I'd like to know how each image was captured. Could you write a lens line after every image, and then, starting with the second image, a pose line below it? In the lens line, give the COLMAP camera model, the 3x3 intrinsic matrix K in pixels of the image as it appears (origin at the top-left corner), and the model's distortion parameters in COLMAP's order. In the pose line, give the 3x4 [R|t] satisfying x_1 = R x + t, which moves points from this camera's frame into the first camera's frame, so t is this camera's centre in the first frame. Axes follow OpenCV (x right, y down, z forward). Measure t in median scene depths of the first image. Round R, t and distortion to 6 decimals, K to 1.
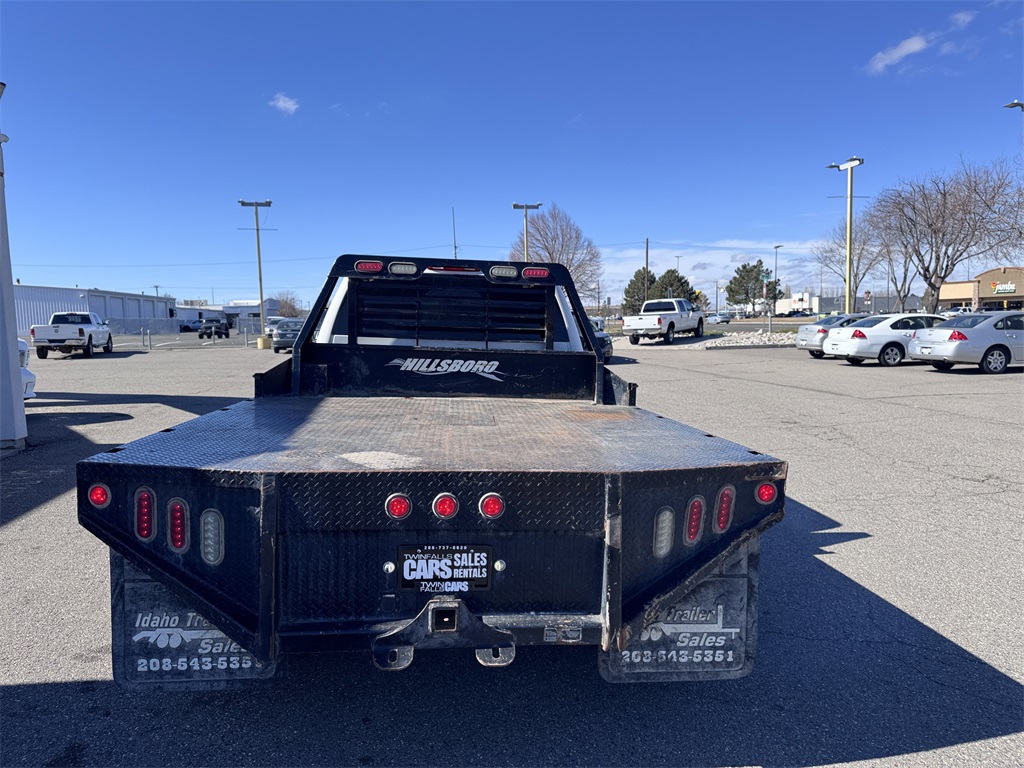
lens RADIAL K [[712.9, 0, 514.4], [0, 712.9, 383.9], [0, 0, 1]] dist [0.063966, -0.087338]
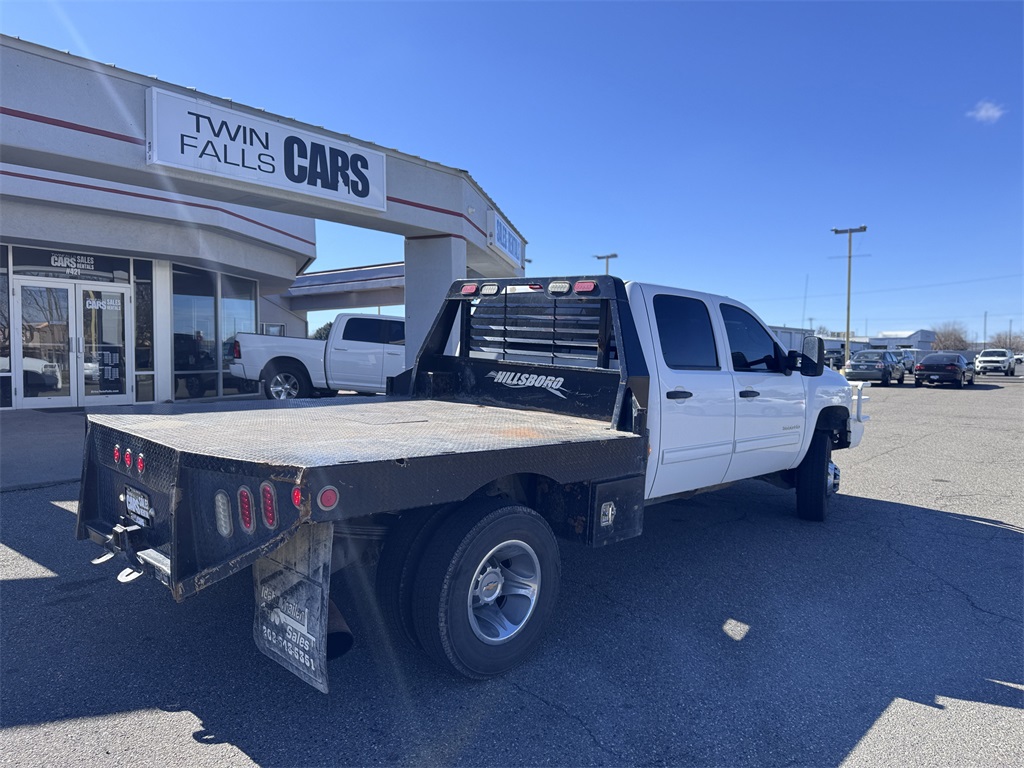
lens RADIAL K [[714.1, 0, 509.3], [0, 714.1, 387.6], [0, 0, 1]] dist [0.042424, -0.035095]
pose [[0.657722, 0.054243, -0.751305, 0.673423], [-0.083417, 0.996514, -0.001080, -0.011058], [0.748628, 0.063382, 0.659954, 0.298648]]
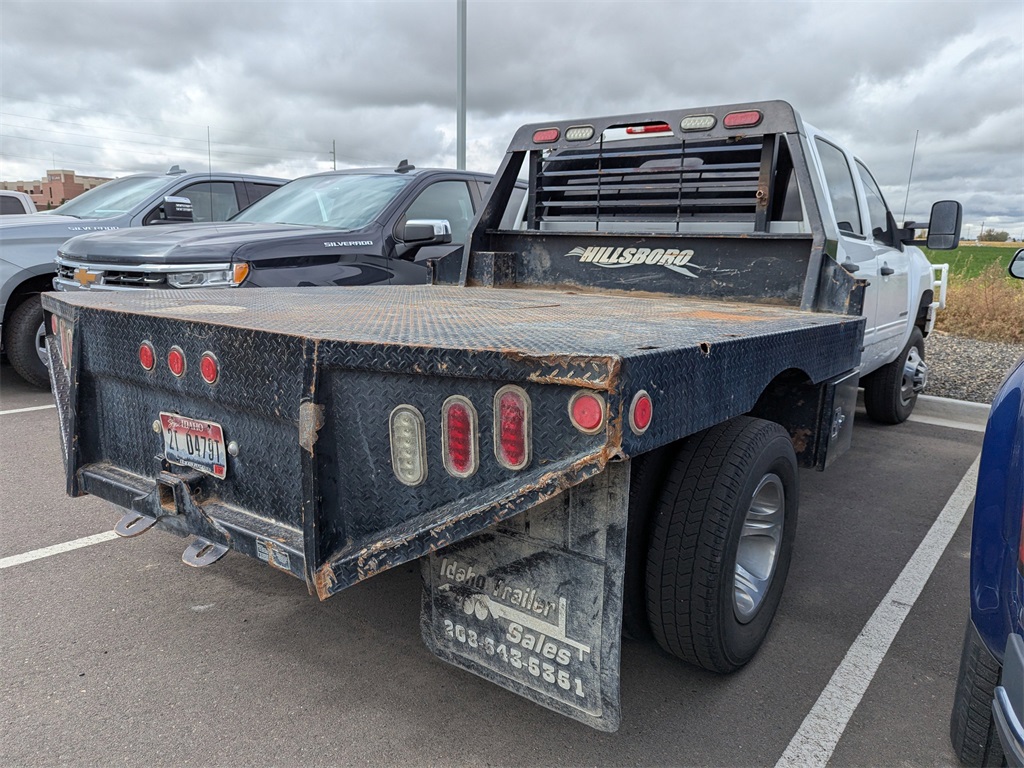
lens RADIAL K [[727.1, 0, 493.2], [0, 727.1, 393.8], [0, 0, 1]] dist [0.028575, -0.001362]
pose [[0.740414, 0.122514, -0.660891, 0.346338], [-0.061489, 0.991471, 0.114908, 0.042624], [0.669332, -0.044442, 0.741633, 0.293532]]
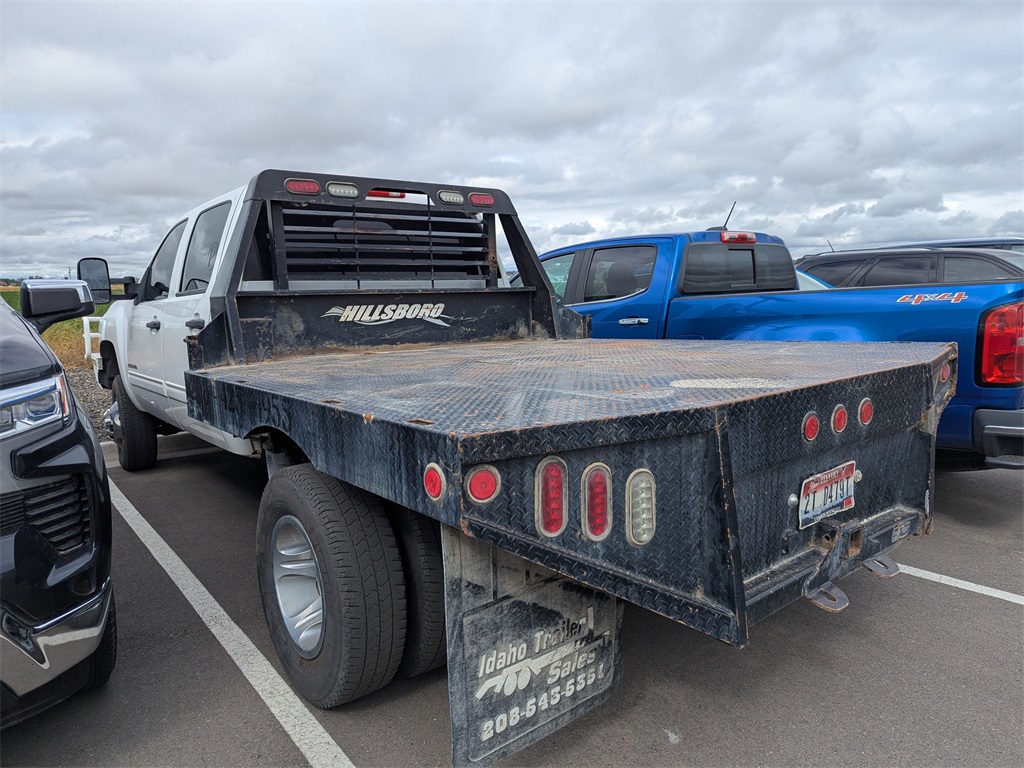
lens RADIAL K [[714.1, 0, 509.3], [0, 714.1, 387.6], [0, 0, 1]] dist [0.042424, -0.035095]
pose [[0.837190, -0.123005, 0.532900, -0.435202], [0.097607, 0.992341, 0.075712, 0.011936], [-0.538131, -0.011371, 0.842784, 0.225544]]
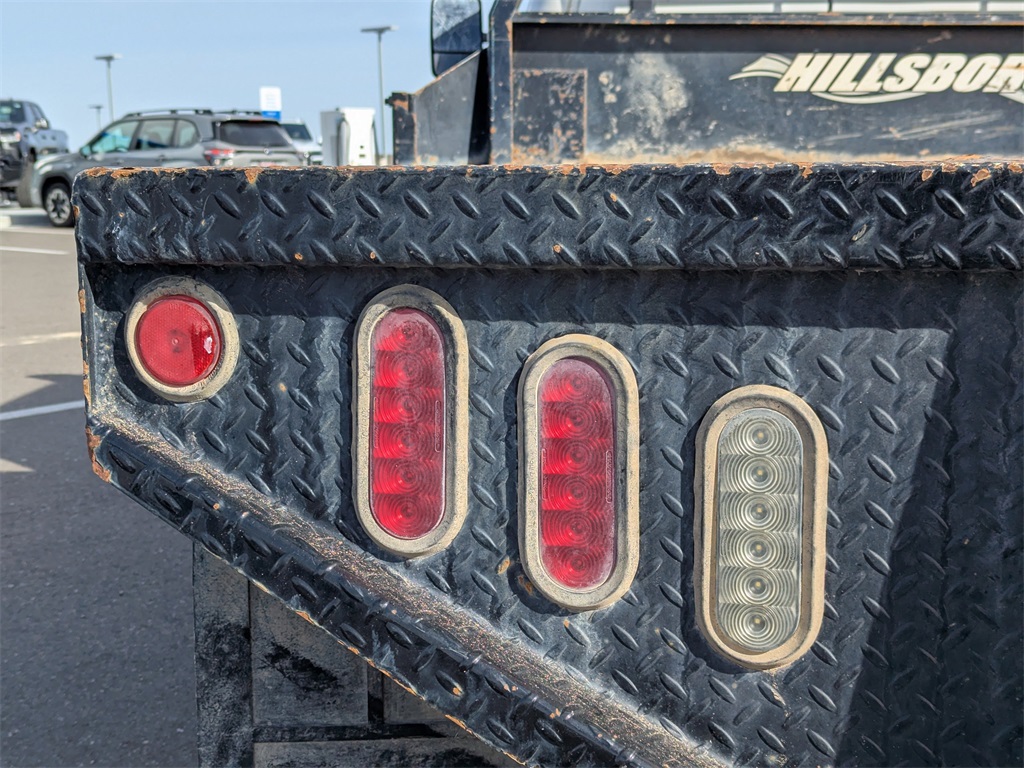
lens RADIAL K [[1444.7, 0, 561.4], [0, 1444.7, 405.8], [0, 0, 1]] dist [0.166100, -0.519046]
pose [[0.996863, -0.012520, -0.078147, -0.208890], [0.018870, 0.996530, 0.081066, 0.071435], [0.076861, -0.082286, 0.993641, 0.292860]]
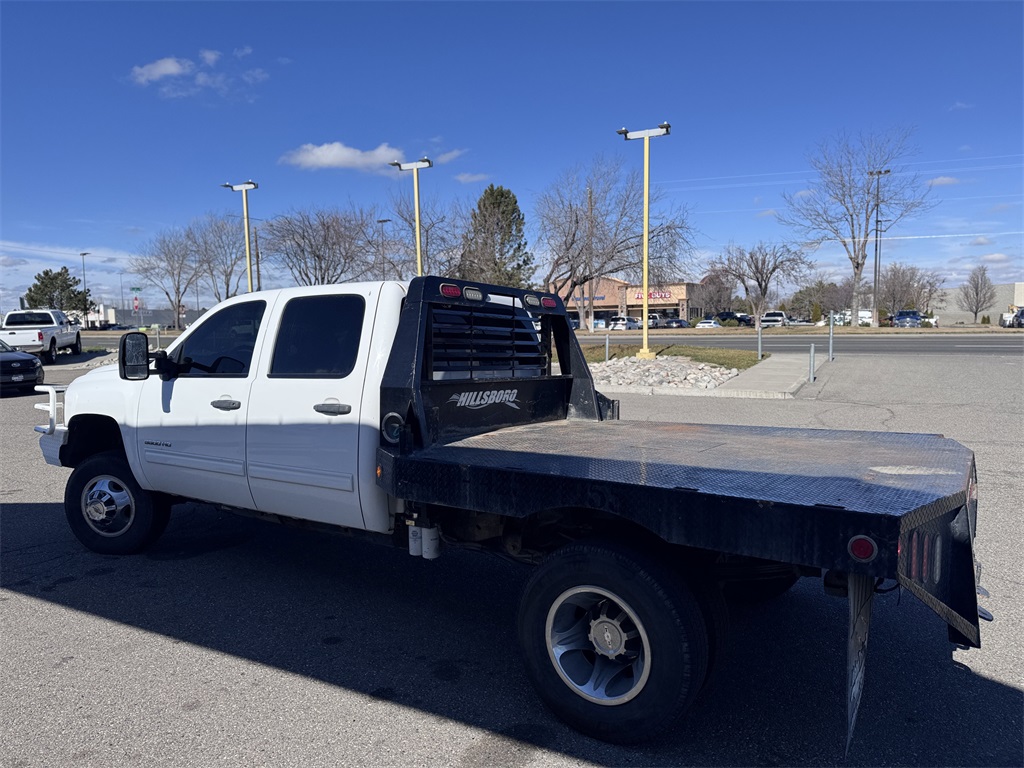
lens RADIAL K [[700.5, 0, 512.5], [0, 700.5, 393.9], [0, 0, 1]] dist [0.088888, -0.119638]
pose [[0.613885, -0.070477, 0.786243, -0.801018], [0.072554, 0.996828, 0.032704, -0.058336], [-0.786054, 0.036969, 0.617052, 0.406188]]
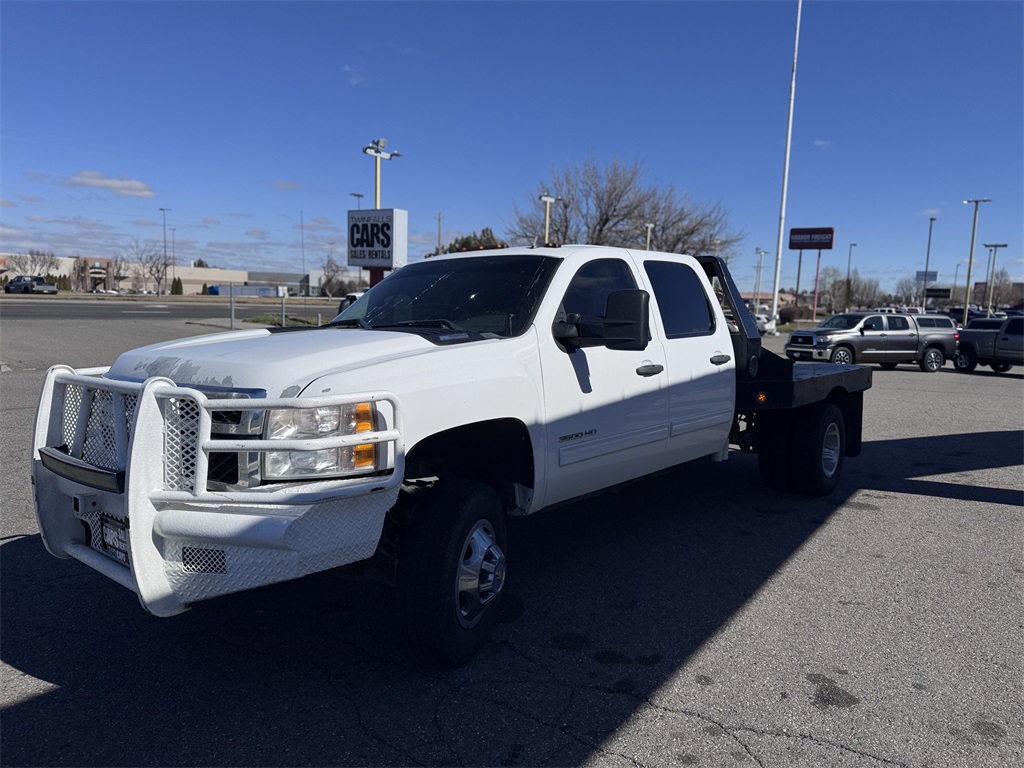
lens RADIAL K [[700.5, 0, 512.5], [0, 700.5, 393.9], [0, 0, 1]] dist [0.088888, -0.119638]
pose [[-0.695693, -0.100832, 0.711228, -0.801028], [0.039404, 0.983252, 0.177941, -0.170253], [-0.717258, 0.151817, -0.680068, 1.956605]]
